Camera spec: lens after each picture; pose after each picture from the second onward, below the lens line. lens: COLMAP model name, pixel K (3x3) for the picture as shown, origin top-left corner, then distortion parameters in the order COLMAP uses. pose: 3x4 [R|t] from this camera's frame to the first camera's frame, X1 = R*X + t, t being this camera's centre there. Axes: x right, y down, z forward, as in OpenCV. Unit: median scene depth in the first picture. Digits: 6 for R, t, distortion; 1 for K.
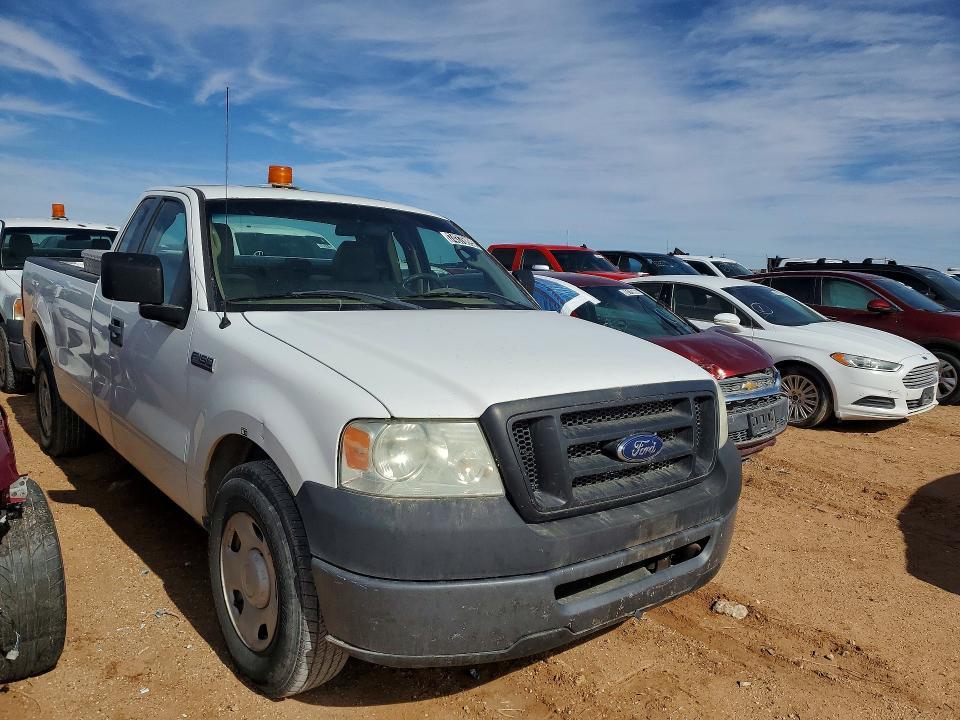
lens RADIAL K [[723.1, 0, 480.0], [0, 723.1, 360.0], [0, 0, 1]] dist [0.049846, -0.046282]
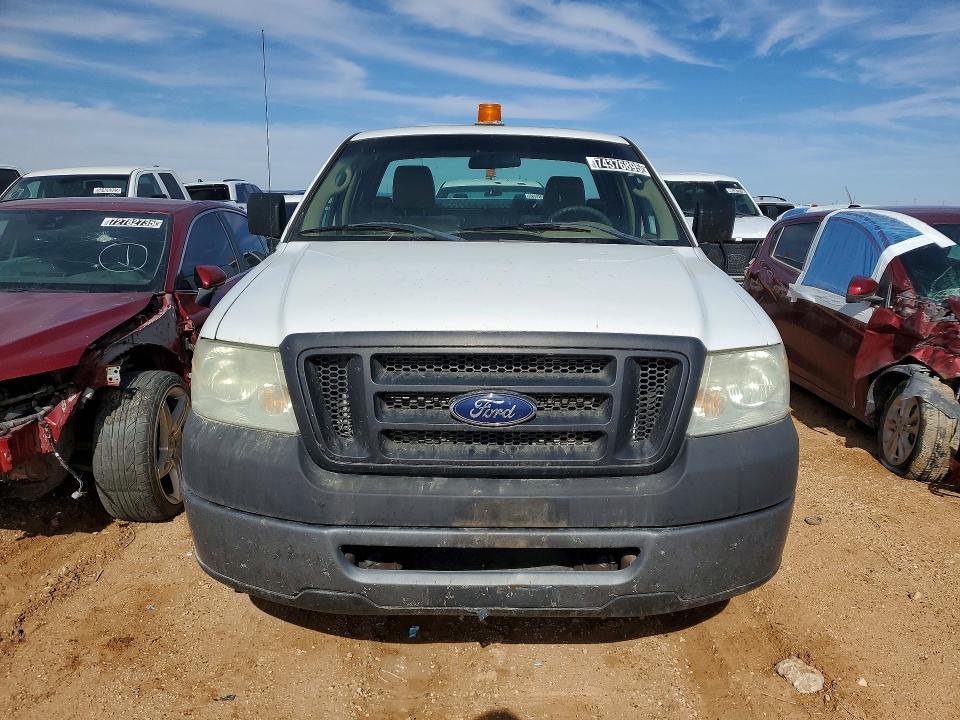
lens RADIAL K [[723.1, 0, 480.0], [0, 723.1, 360.0], [0, 0, 1]] dist [0.049846, -0.046282]
pose [[0.790189, 0.094015, -0.605609, 0.623000], [-0.056349, 0.995123, 0.080959, 0.004810], [0.610267, -0.029848, 0.791633, 0.340837]]
